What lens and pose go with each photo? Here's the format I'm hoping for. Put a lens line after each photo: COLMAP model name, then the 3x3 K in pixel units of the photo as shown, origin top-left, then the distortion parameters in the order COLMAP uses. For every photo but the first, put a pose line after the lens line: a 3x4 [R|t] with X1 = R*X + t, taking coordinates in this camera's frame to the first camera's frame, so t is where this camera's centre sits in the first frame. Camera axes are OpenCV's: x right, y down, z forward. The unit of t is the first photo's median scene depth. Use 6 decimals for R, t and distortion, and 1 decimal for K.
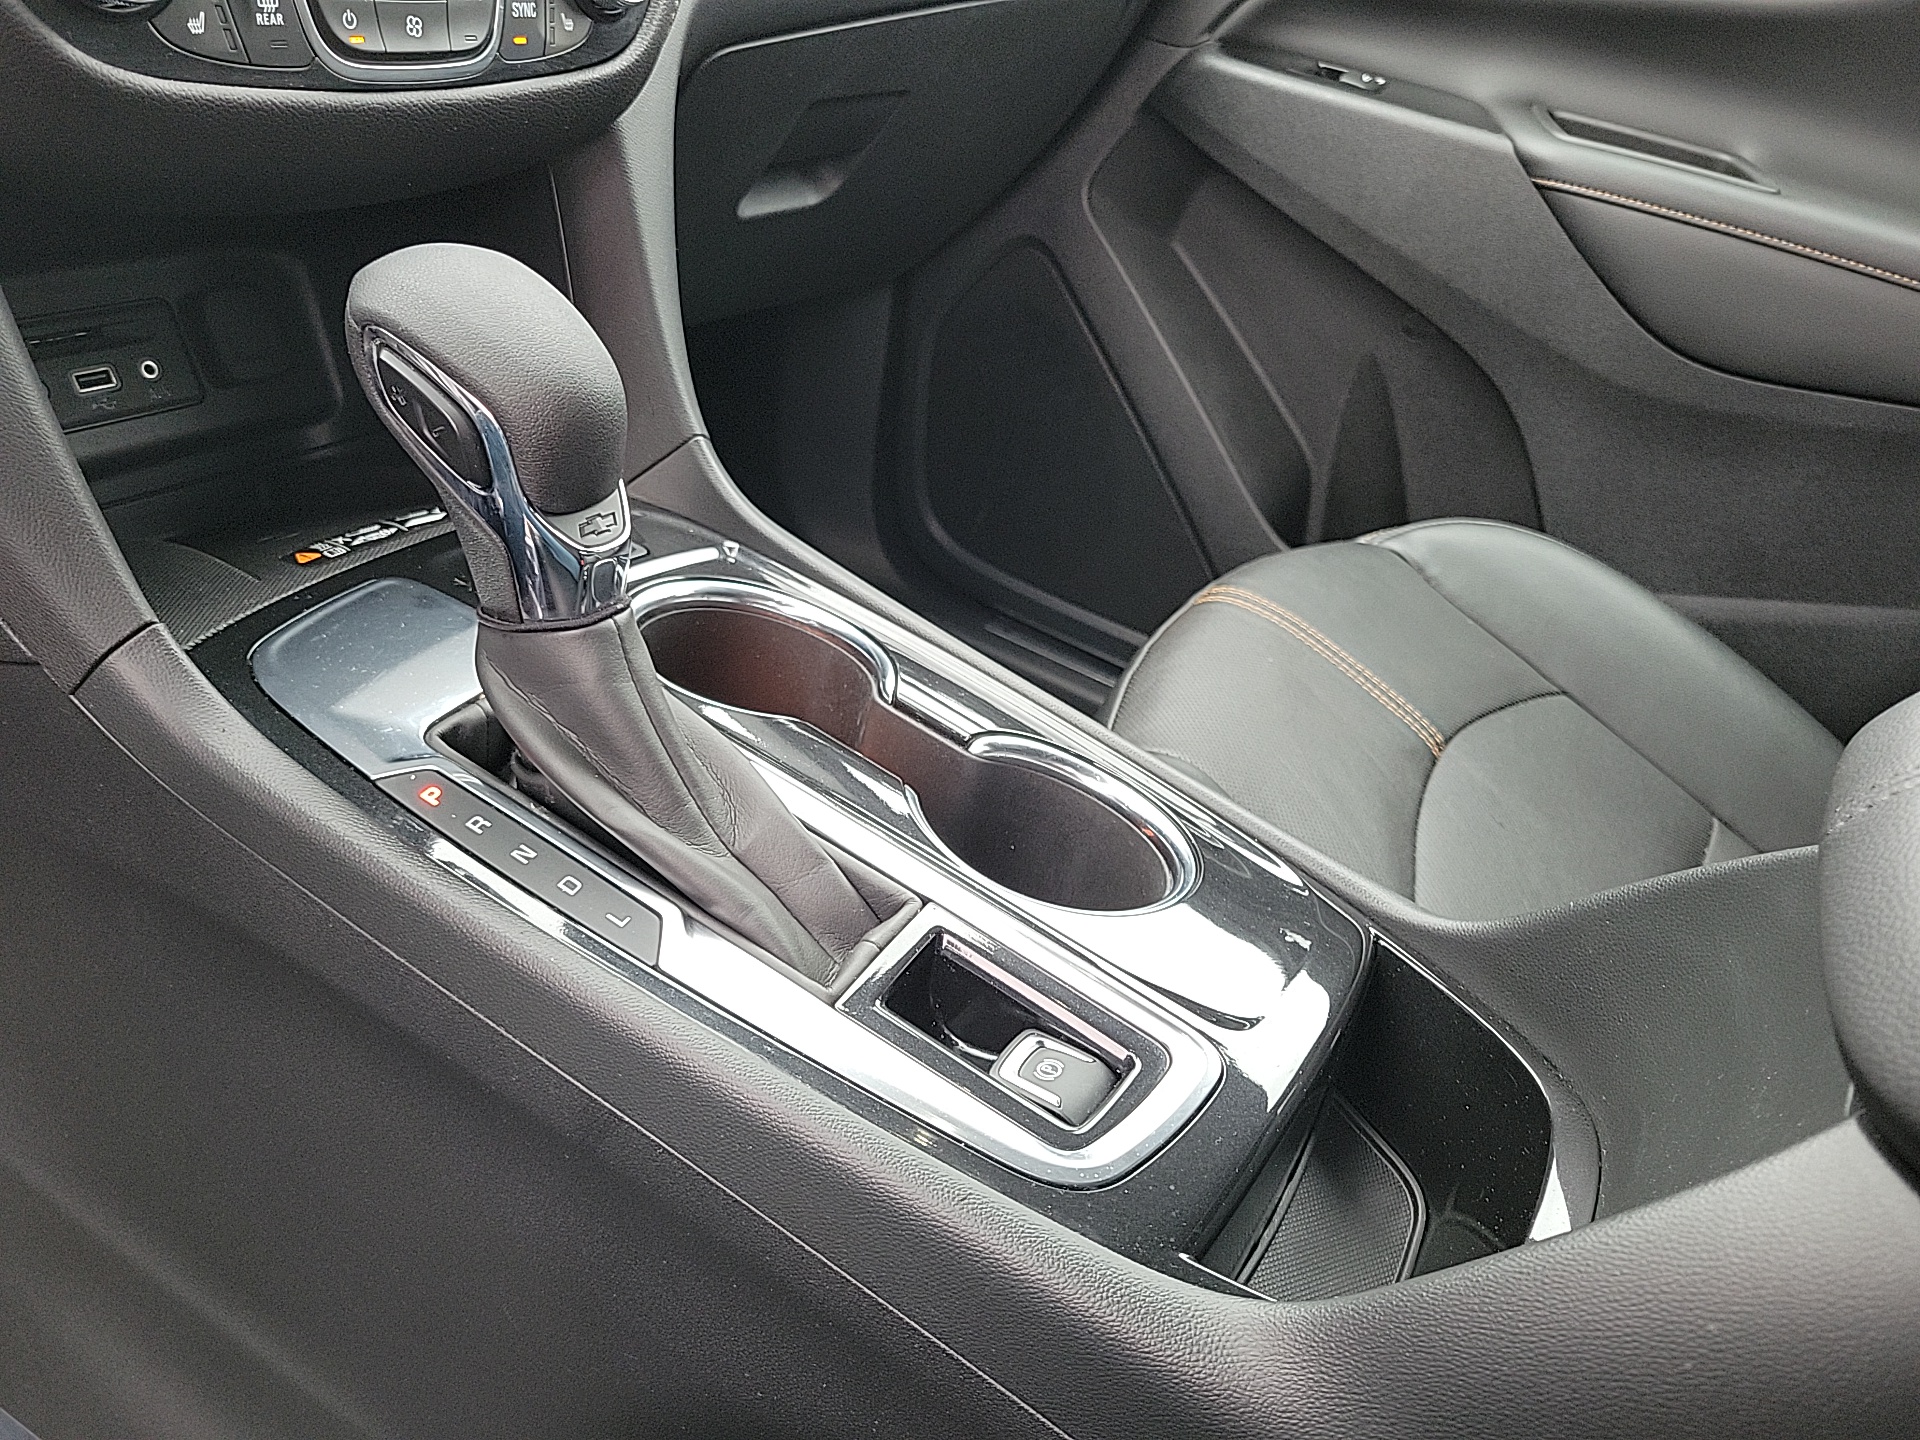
lens RADIAL K [[1461.3, 0, 956.0], [0, 1461.3, 719.2], [0, 0, 1]] dist [0.045896, -0.039914]
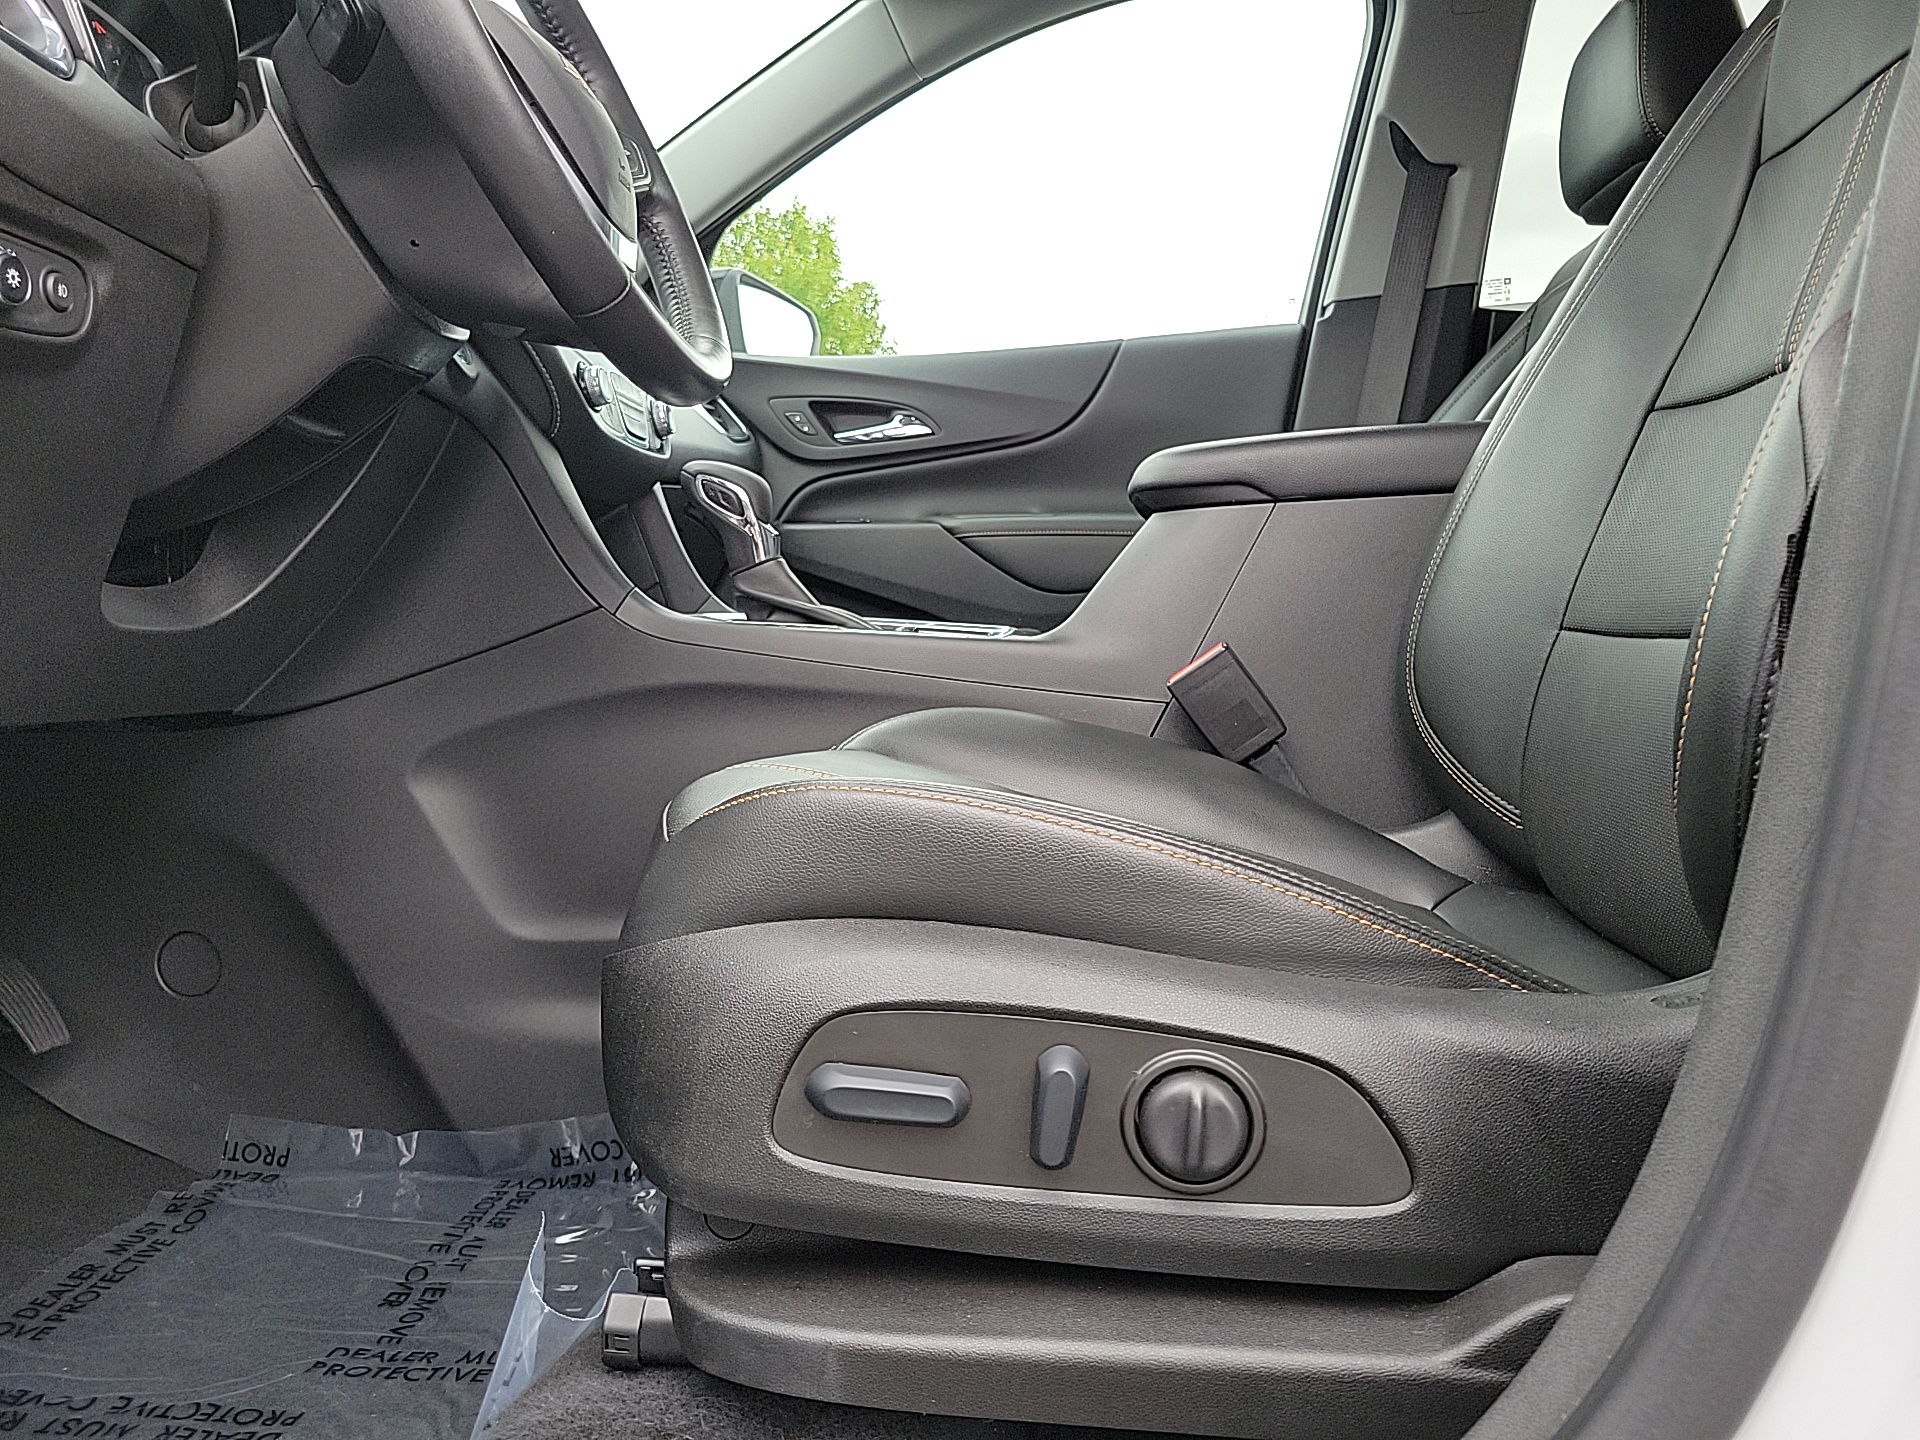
lens RADIAL K [[1461.3, 0, 924.3], [0, 1461.3, 720.9], [0, 0, 1]] dist [0.045896, -0.039914]
pose [[0.893246, -0.215259, 0.394684, -0.525690], [0.370191, 0.850320, -0.374052, 0.619103], [-0.255090, 0.480228, 0.839232, -0.617858]]
